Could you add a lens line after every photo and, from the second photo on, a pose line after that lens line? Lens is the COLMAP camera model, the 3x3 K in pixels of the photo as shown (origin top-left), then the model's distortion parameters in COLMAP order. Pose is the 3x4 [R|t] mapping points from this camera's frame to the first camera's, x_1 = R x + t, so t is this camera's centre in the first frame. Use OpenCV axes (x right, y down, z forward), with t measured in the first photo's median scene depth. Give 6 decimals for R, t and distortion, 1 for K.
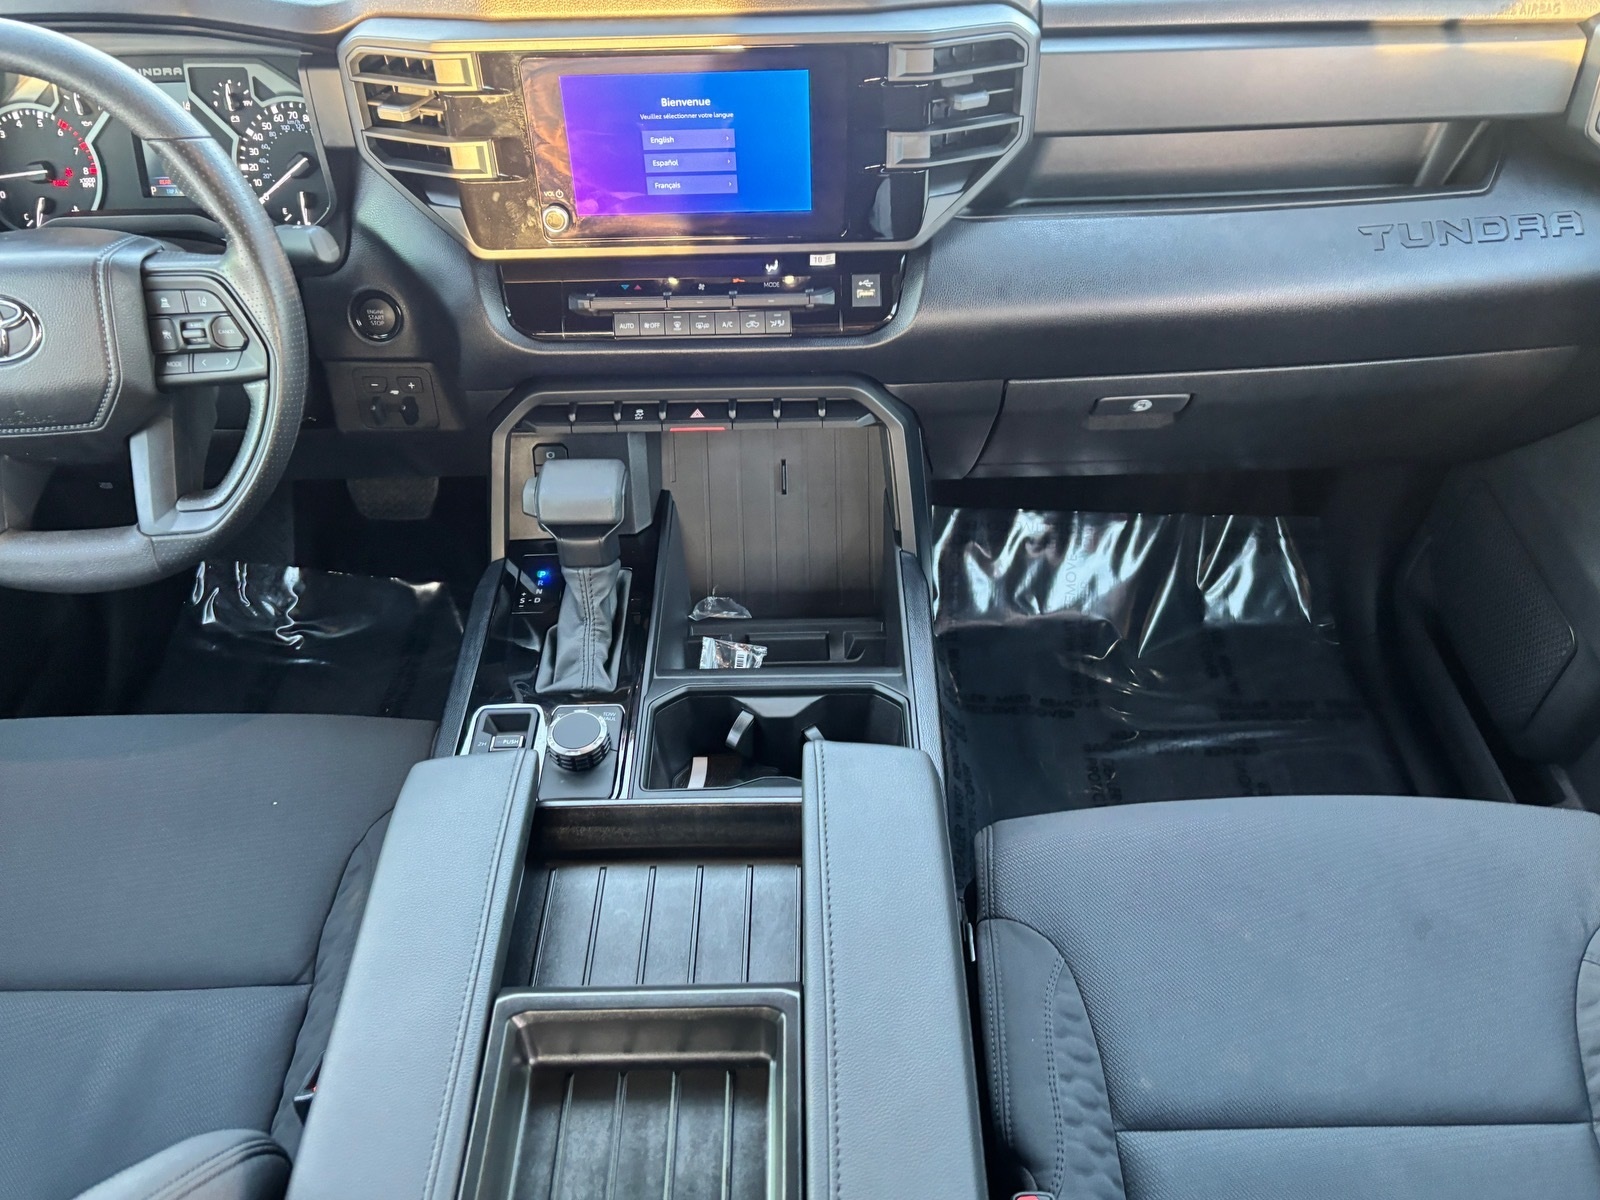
lens RADIAL K [[1261.8, 0, 810.6], [0, 1261.8, 613.3], [0, 0, 1]] dist [0.052014, -0.060125]
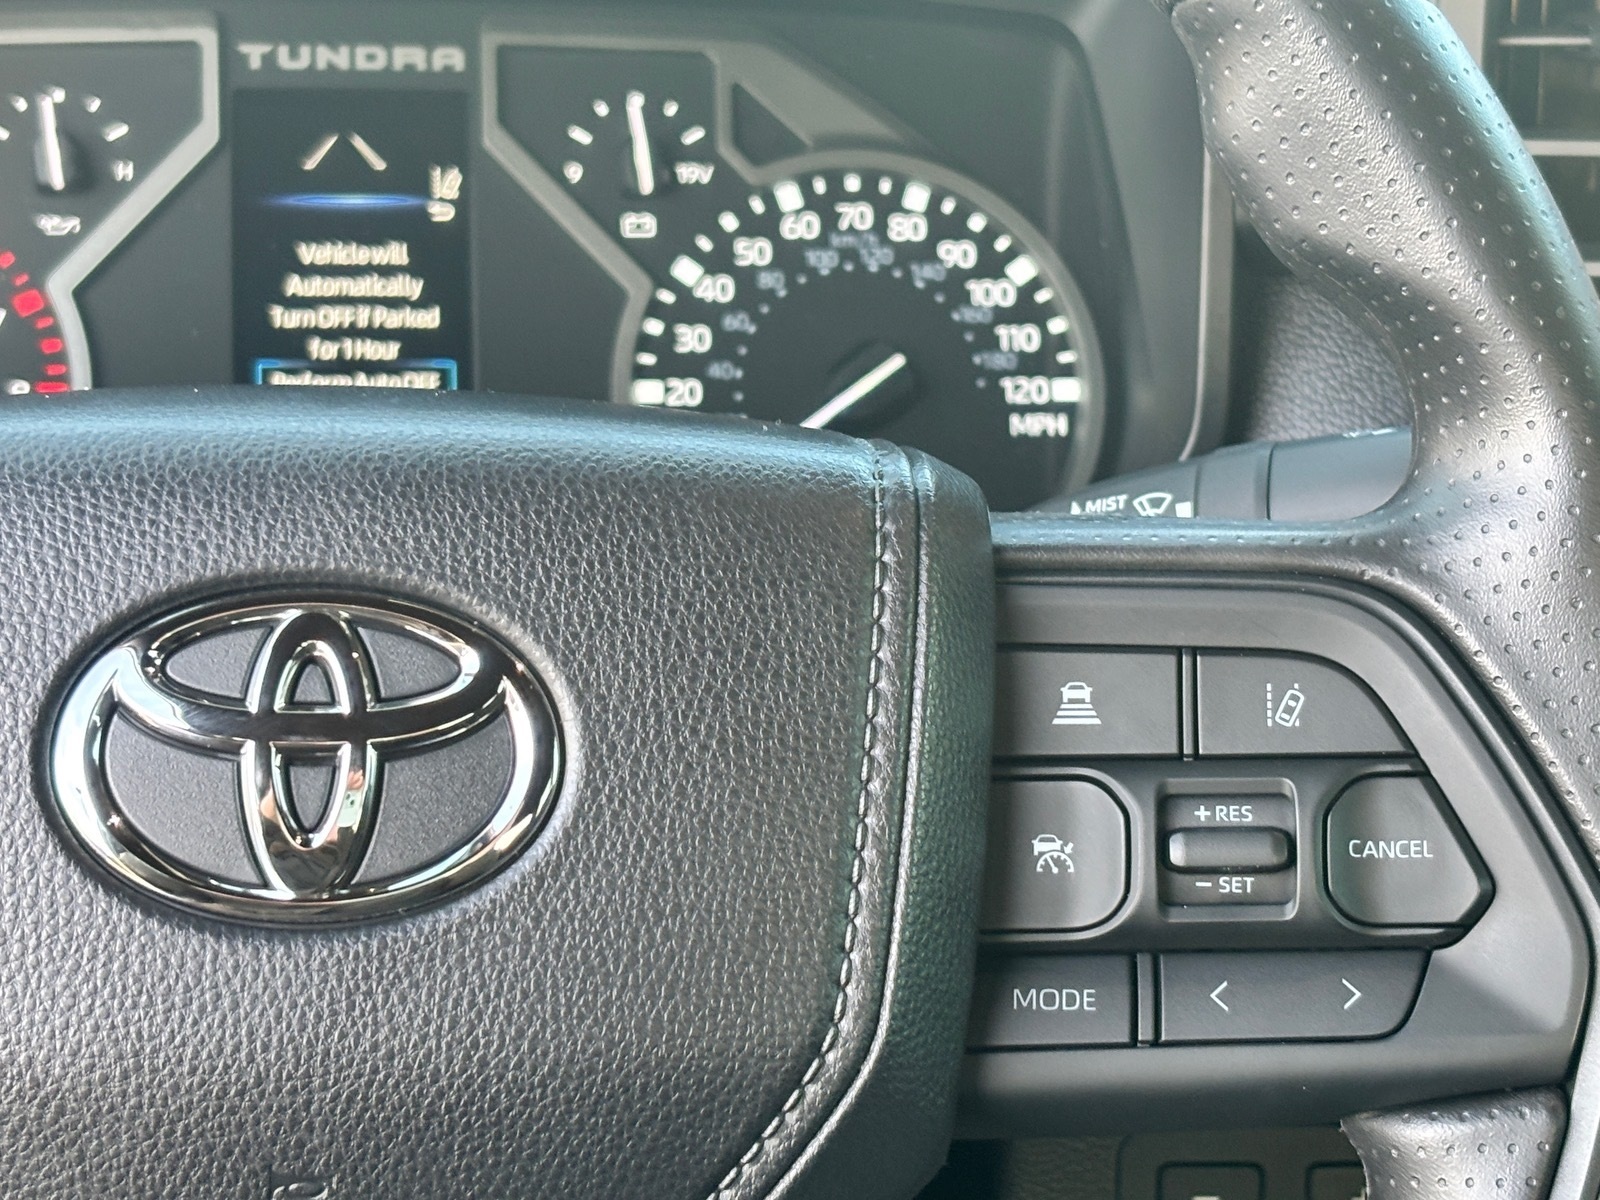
lens RADIAL K [[3239.3, 0, 838.7], [0, 3239.3, 592.6], [0, 0, 1]] dist [0.128047, 0.000000]
pose [[0.990985, 0.009194, 0.133658, -0.516185], [0.051981, 0.893103, -0.446840, -0.013070], [-0.123479, 0.449759, 0.884573, 0.441780]]
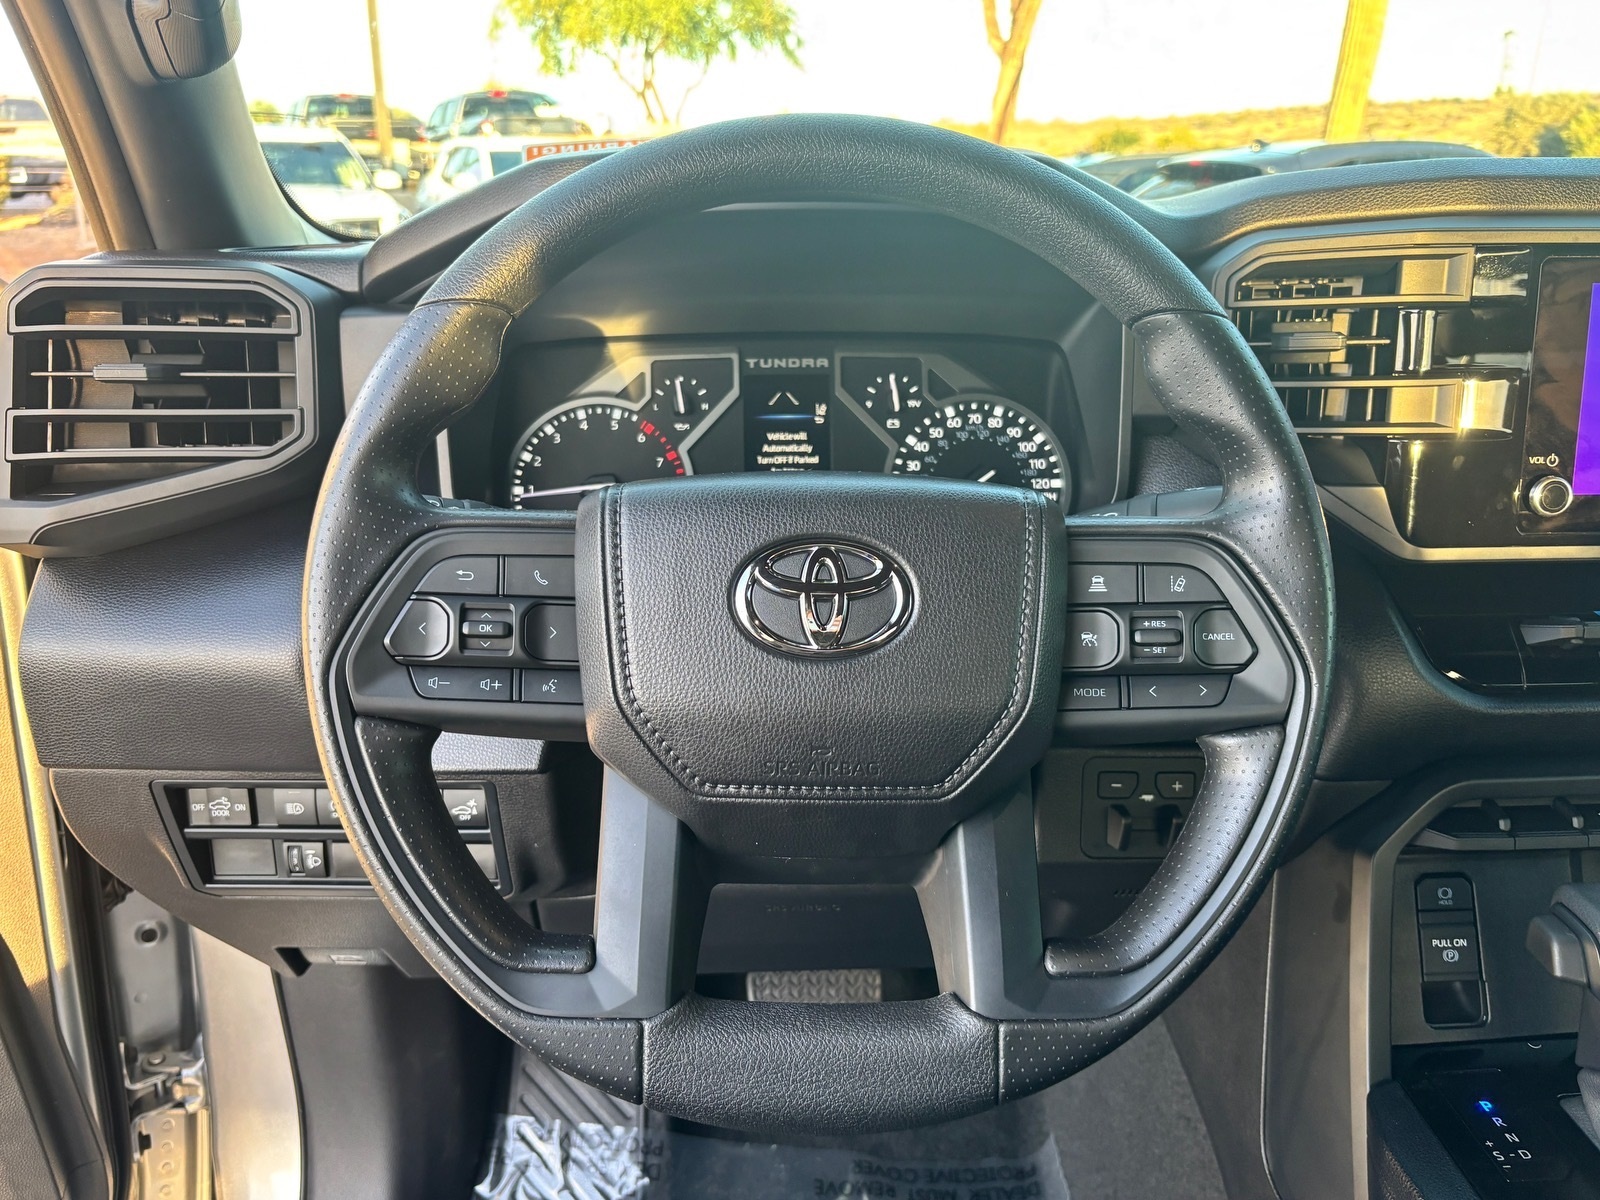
lens RADIAL K [[1261.8, 0, 787.4], [0, 1261.8, 612.1], [0, 0, 1]] dist [0.052014, -0.060125]
pose [[0.999197, 0.007614, 0.039325, -0.554740], [0.010199, 0.901046, -0.433604, 0.013291], [-0.038735, 0.433658, 0.900245, 0.426330]]
